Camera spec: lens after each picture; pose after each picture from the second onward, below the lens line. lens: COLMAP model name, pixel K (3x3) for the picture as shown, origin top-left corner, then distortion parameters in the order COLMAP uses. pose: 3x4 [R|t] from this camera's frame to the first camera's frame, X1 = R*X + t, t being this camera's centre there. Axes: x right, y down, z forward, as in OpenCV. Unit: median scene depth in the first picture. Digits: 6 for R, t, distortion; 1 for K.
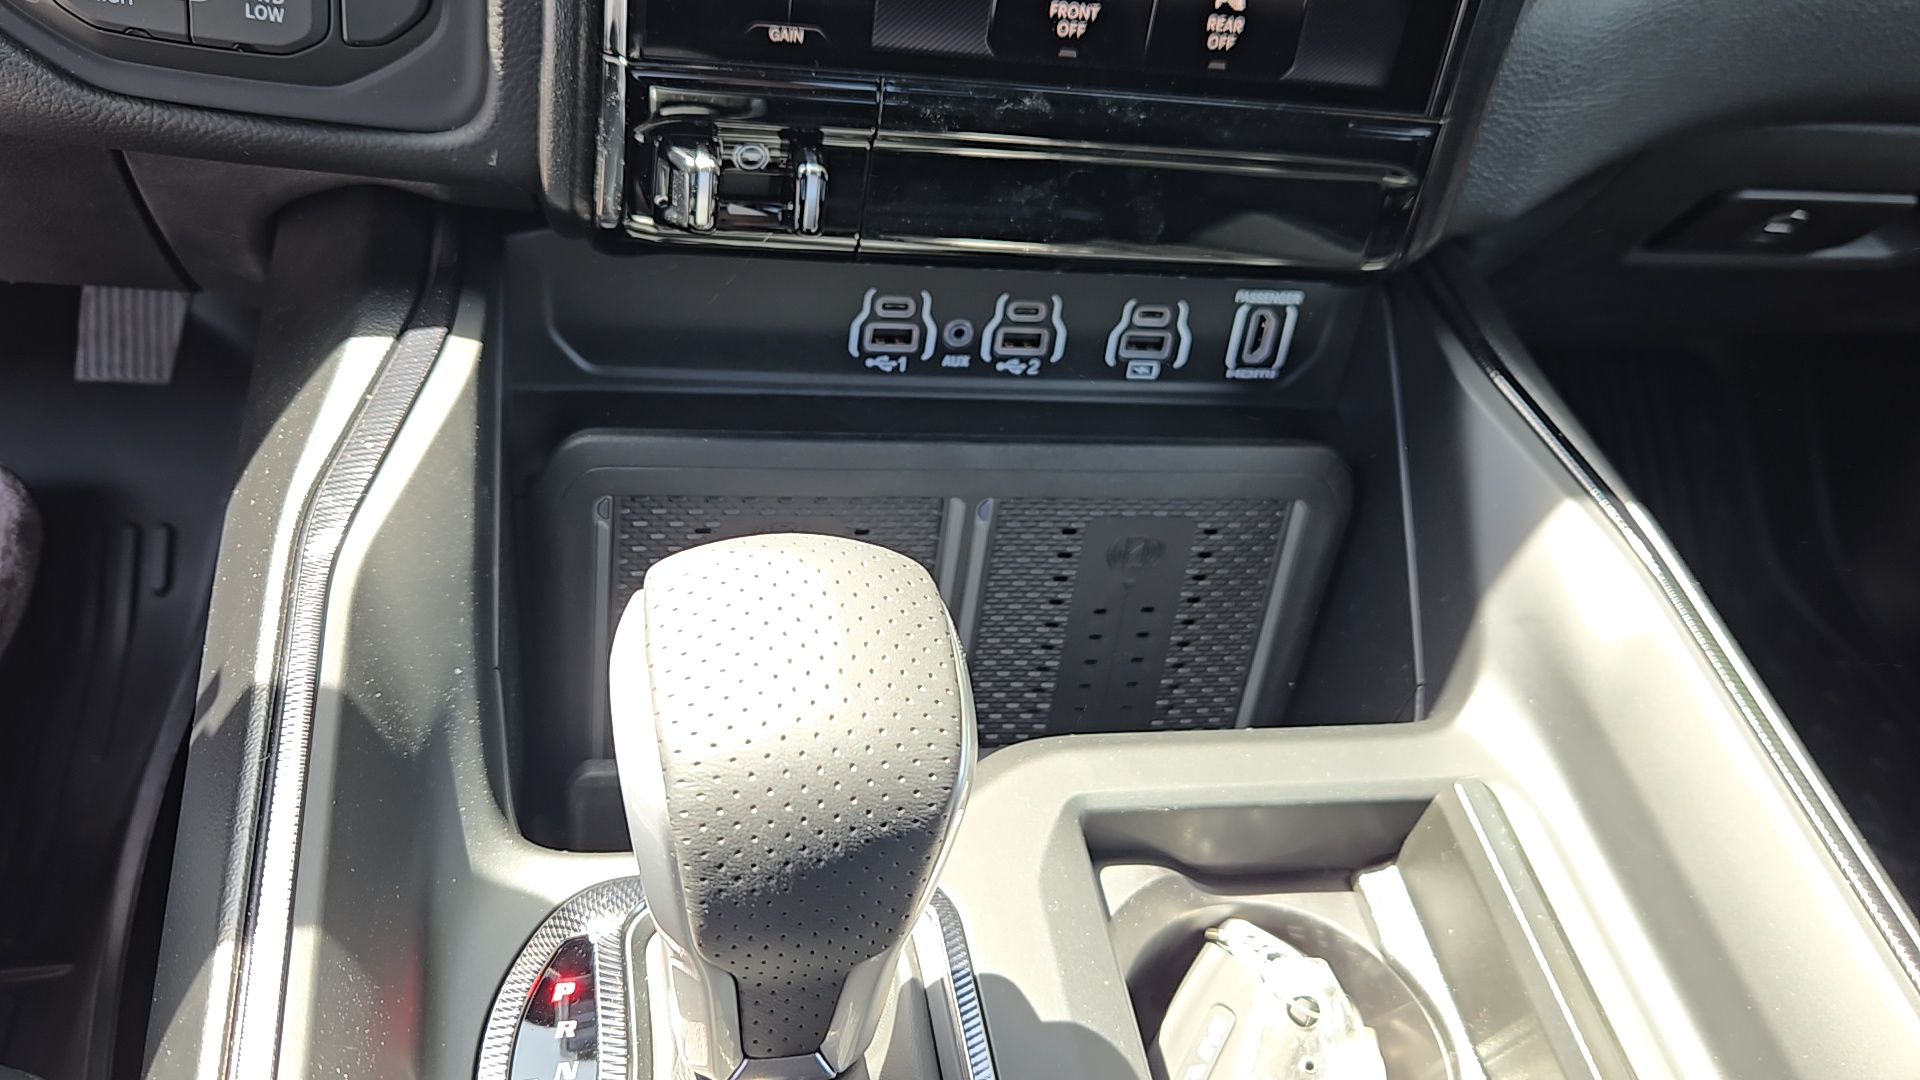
lens RADIAL K [[1632.5, 0, 960.0], [0, 1632.5, 540.0], [0, 0, 1]] dist [-0.012190, -0.015152]
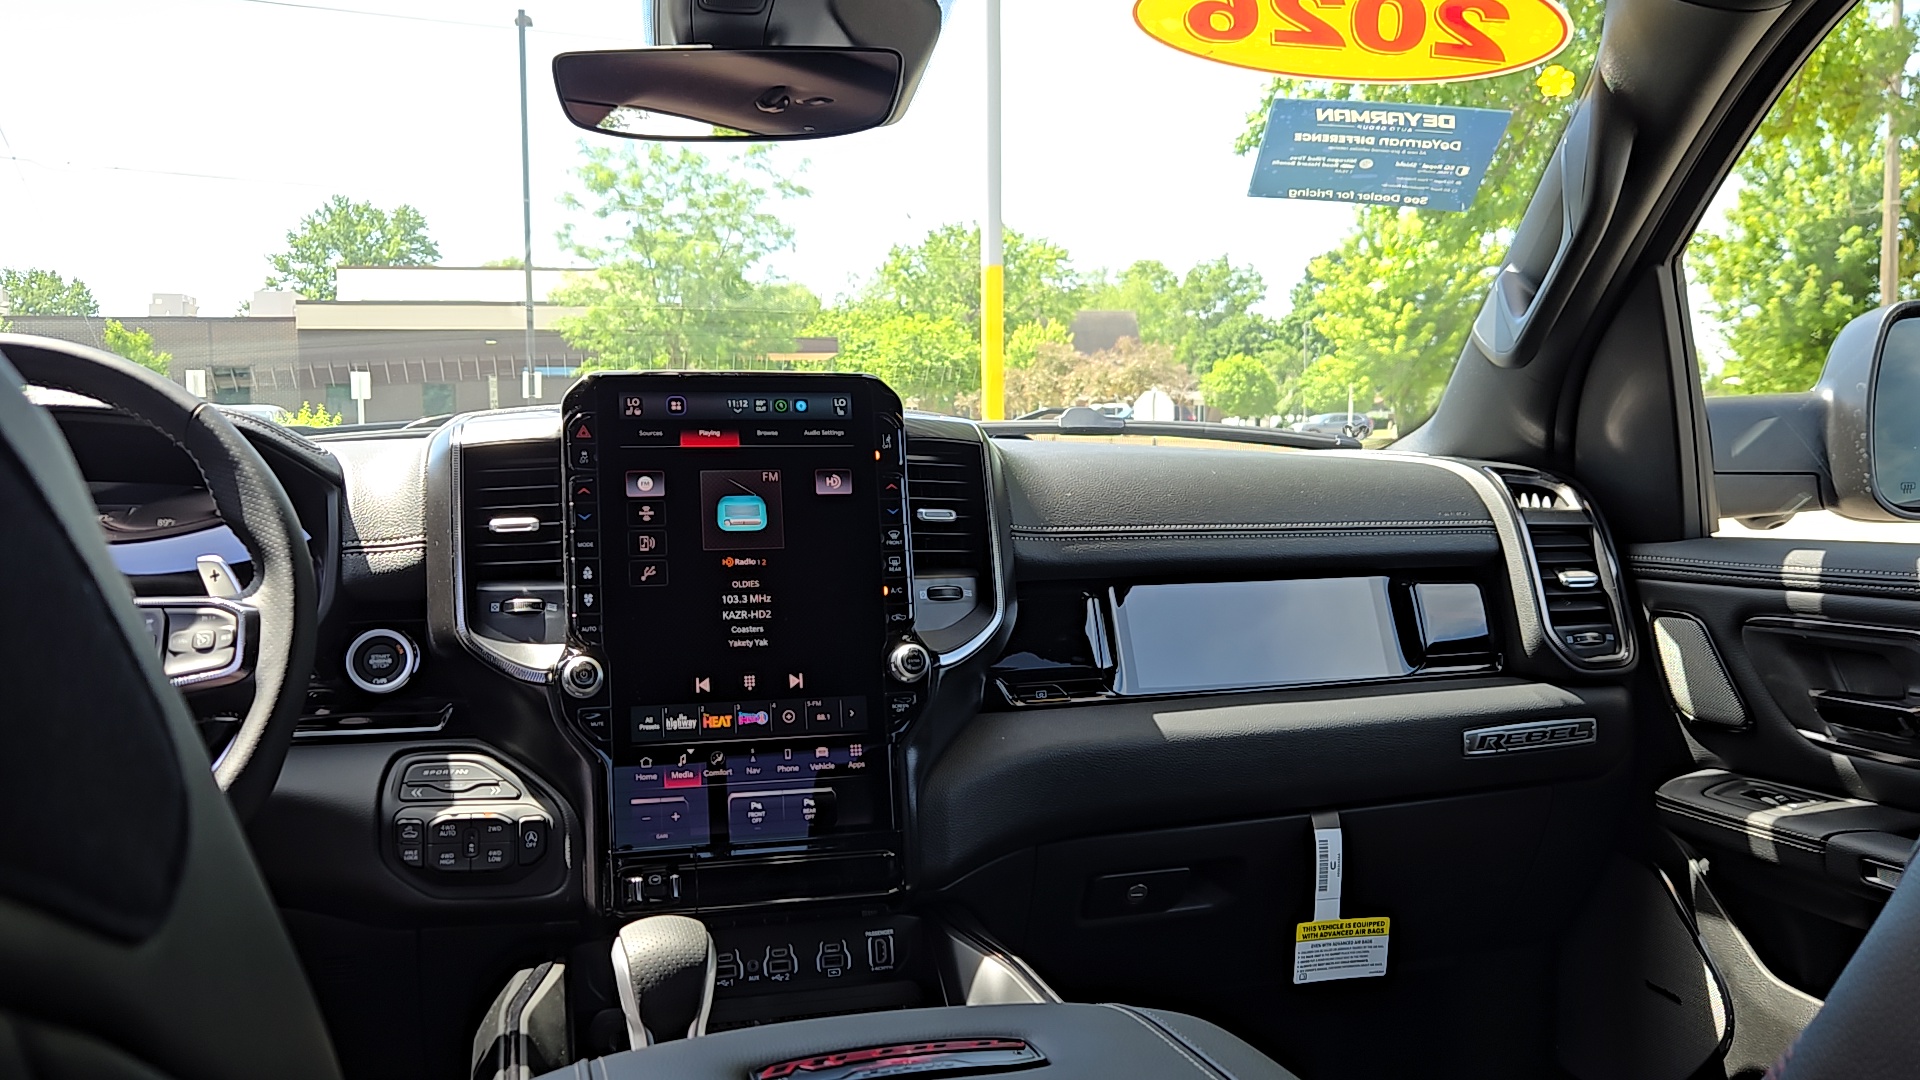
lens RADIAL K [[1619.9, 0, 960.0], [0, 1619.9, 540.0], [0, 0, 1]] dist [-0.005874, -0.007026]
pose [[0.978570, -0.194178, 0.068524, 0.268209], [0.191449, 0.735449, -0.649971, 1.072756], [0.075815, 0.649161, 0.756863, -1.276777]]
